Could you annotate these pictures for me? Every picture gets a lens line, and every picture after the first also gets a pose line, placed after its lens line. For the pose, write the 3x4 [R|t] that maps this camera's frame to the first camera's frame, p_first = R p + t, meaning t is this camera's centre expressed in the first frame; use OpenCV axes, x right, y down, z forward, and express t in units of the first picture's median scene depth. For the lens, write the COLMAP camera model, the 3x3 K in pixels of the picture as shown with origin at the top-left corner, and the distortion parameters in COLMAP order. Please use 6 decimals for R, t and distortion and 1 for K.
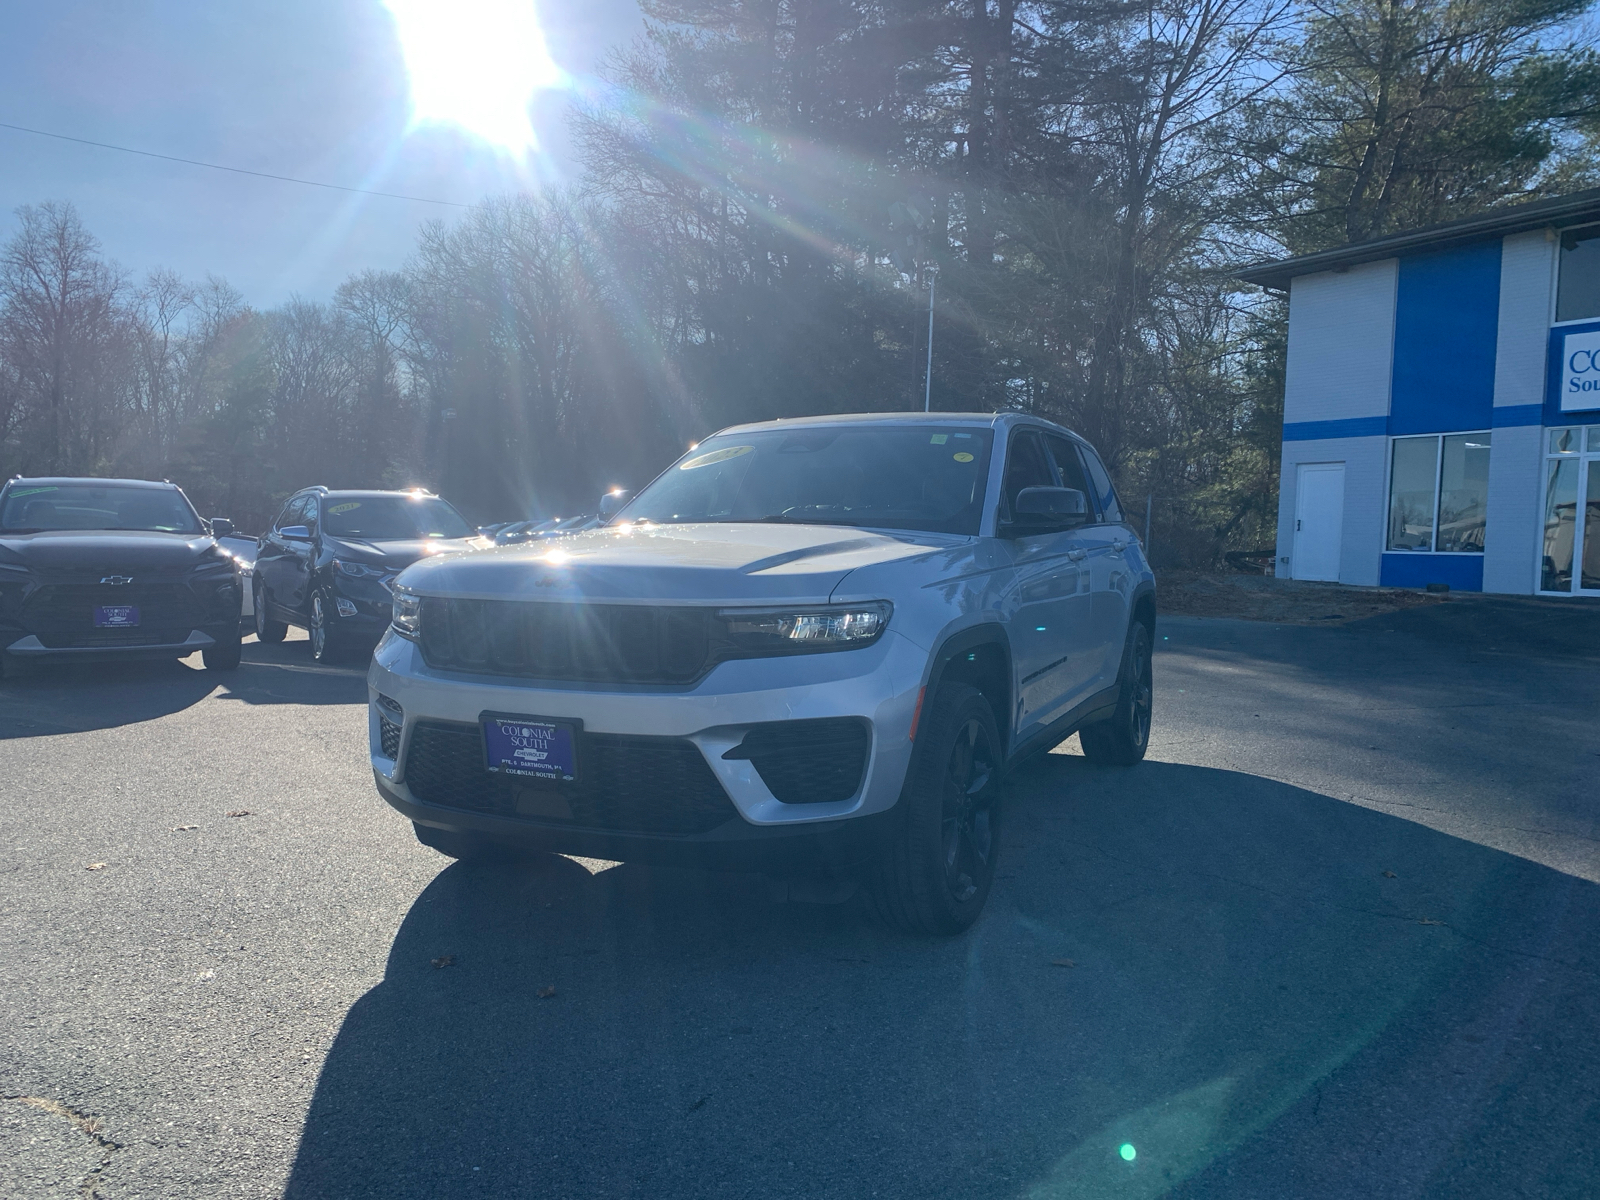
lens RADIAL K [[1203.2, 0, 797.6], [0, 1203.2, 619.4], [0, 0, 1]] dist [0.003510, -0.011934]
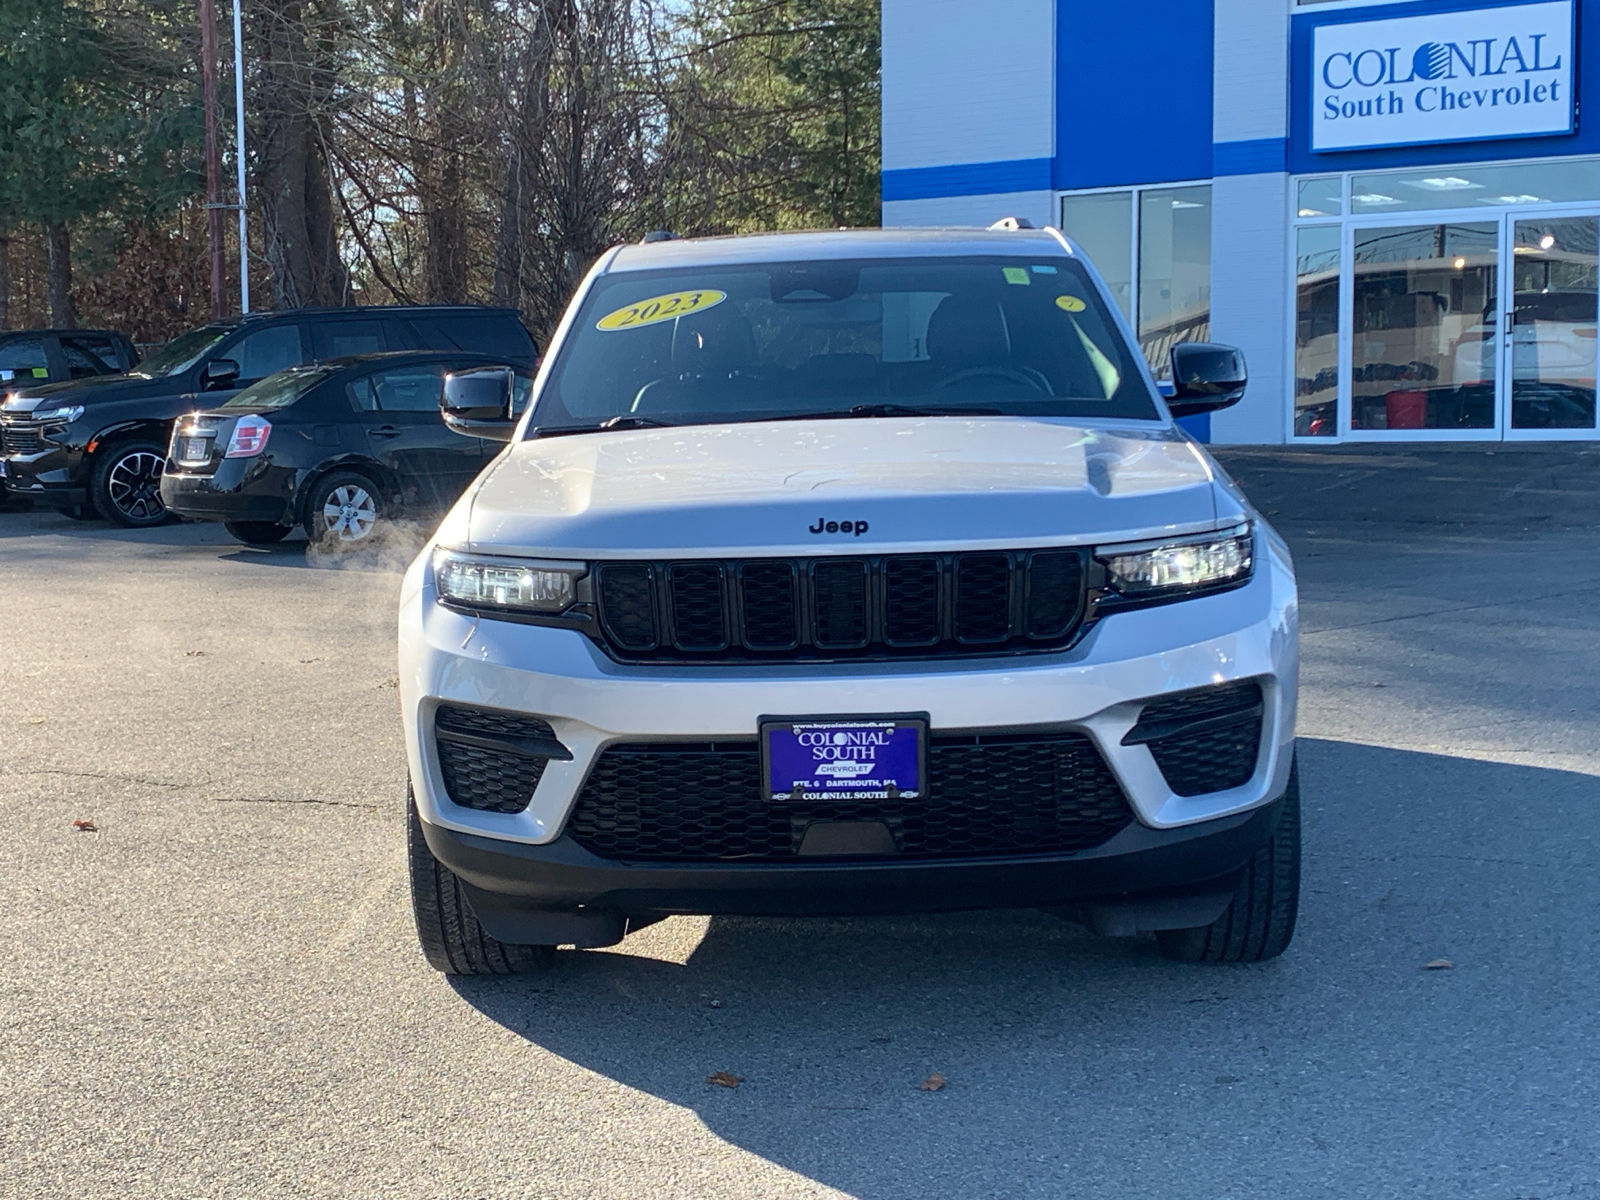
lens RADIAL K [[2361.4, 0, 737.5], [0, 2361.4, 671.2], [0, 0, 1]] dist [0.054972, -0.228741]
pose [[0.923487, -0.087310, 0.373563, -0.638691], [0.066149, 0.995413, 0.069121, -0.036670], [-0.377885, -0.039121, 0.925026, -0.209643]]
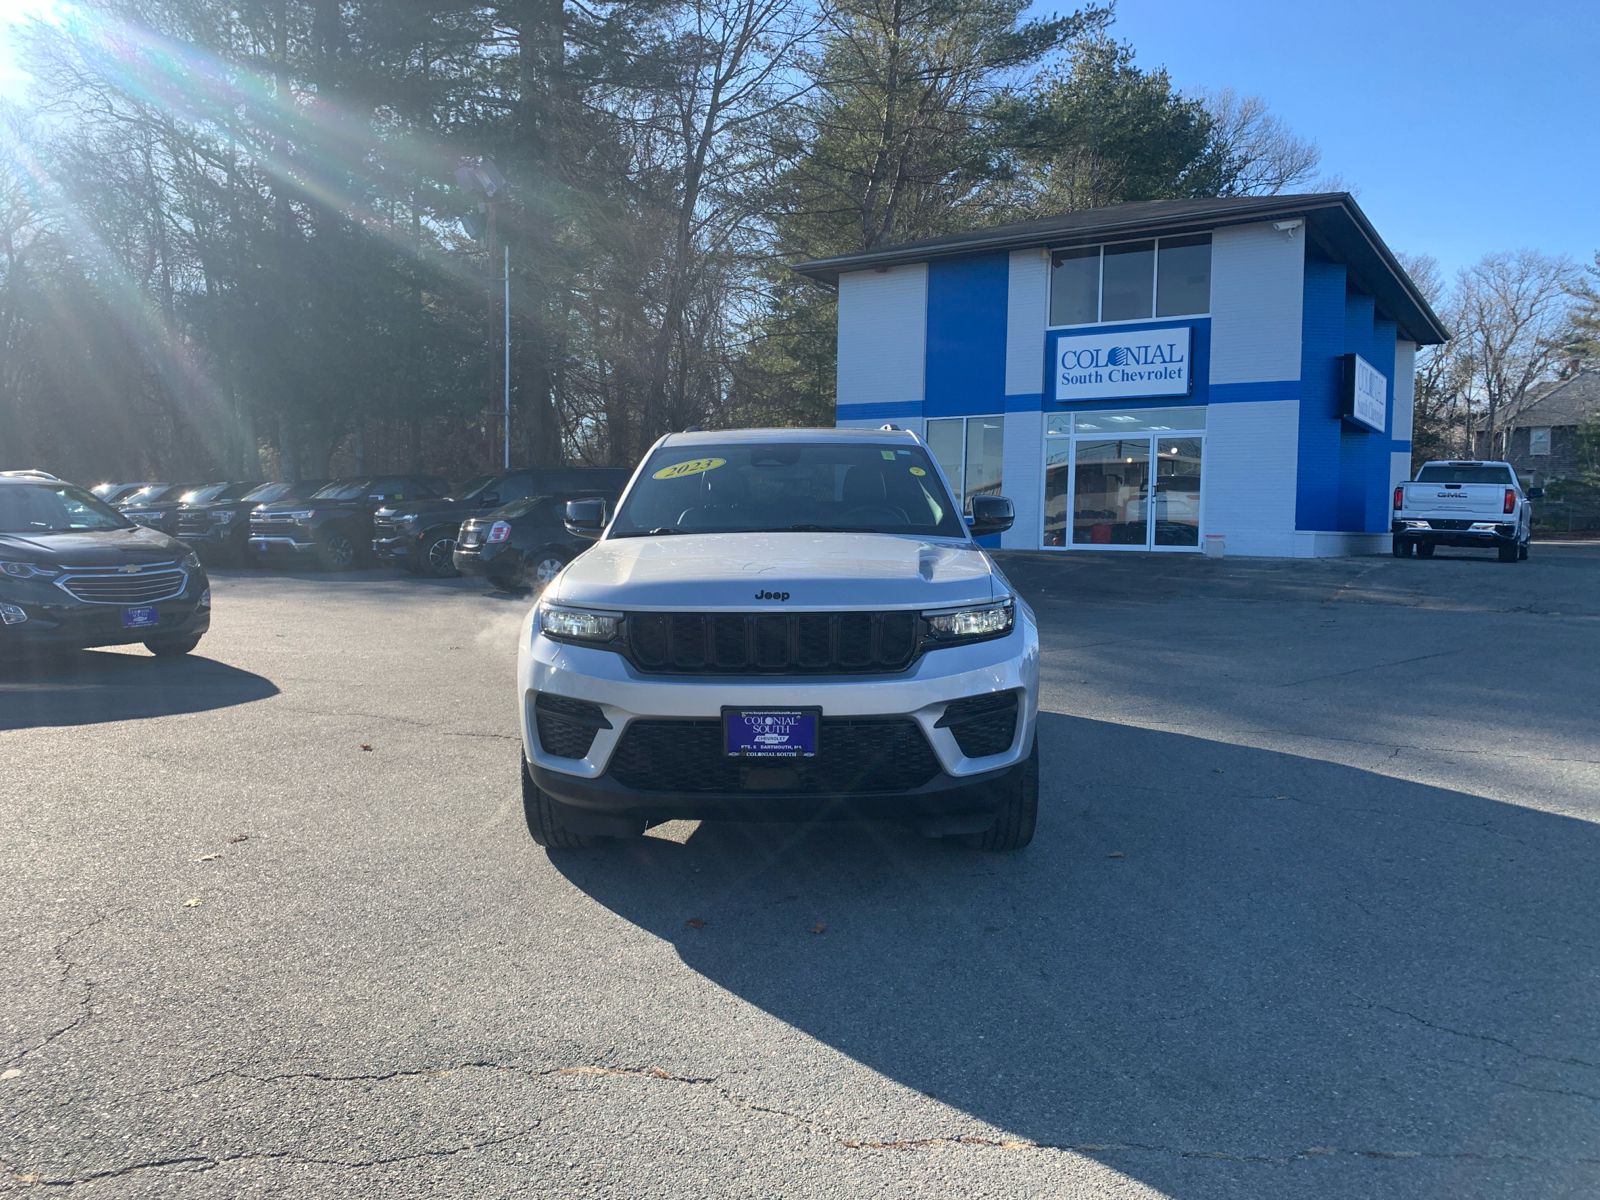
lens RADIAL K [[1203.2, 0, 797.6], [0, 1203.2, 619.4], [0, 0, 1]] dist [0.003510, -0.011934]
pose [[0.913803, -0.052920, 0.402694, -0.542390], [0.040760, 0.998419, 0.038714, -0.041860], [-0.404106, -0.018964, 0.914515, -0.085009]]
